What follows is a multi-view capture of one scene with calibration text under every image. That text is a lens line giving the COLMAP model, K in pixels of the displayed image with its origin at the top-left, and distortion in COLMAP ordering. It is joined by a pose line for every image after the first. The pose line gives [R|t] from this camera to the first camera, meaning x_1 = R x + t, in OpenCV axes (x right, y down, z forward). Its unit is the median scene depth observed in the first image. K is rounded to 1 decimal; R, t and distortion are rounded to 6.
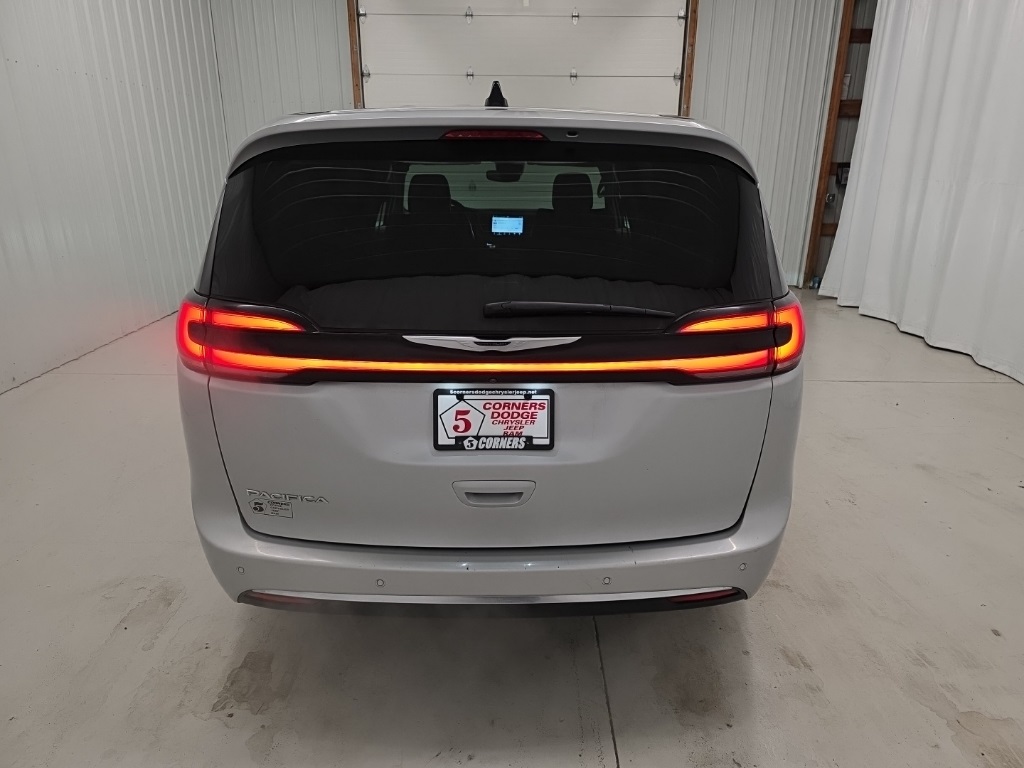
lens RADIAL K [[697.3, 0, 520.4], [0, 697.3, 380.7], [0, 0, 1]] dist [0.043273, -0.042406]
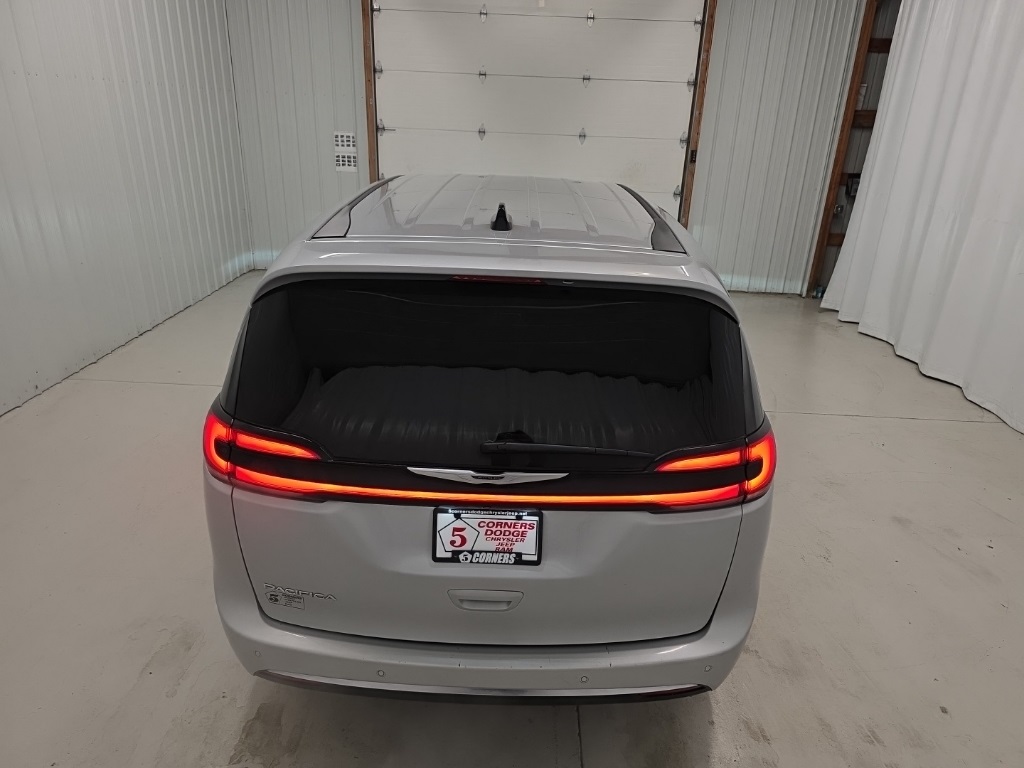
lens RADIAL K [[697.3, 0, 513.7], [0, 697.3, 384.6], [0, 0, 1]] dist [0.043273, -0.042406]
pose [[0.999226, 0.036989, -0.013353, 0.008273], [-0.036127, 0.997554, 0.059842, -0.219401], [0.015534, -0.059313, 0.998119, -0.079077]]
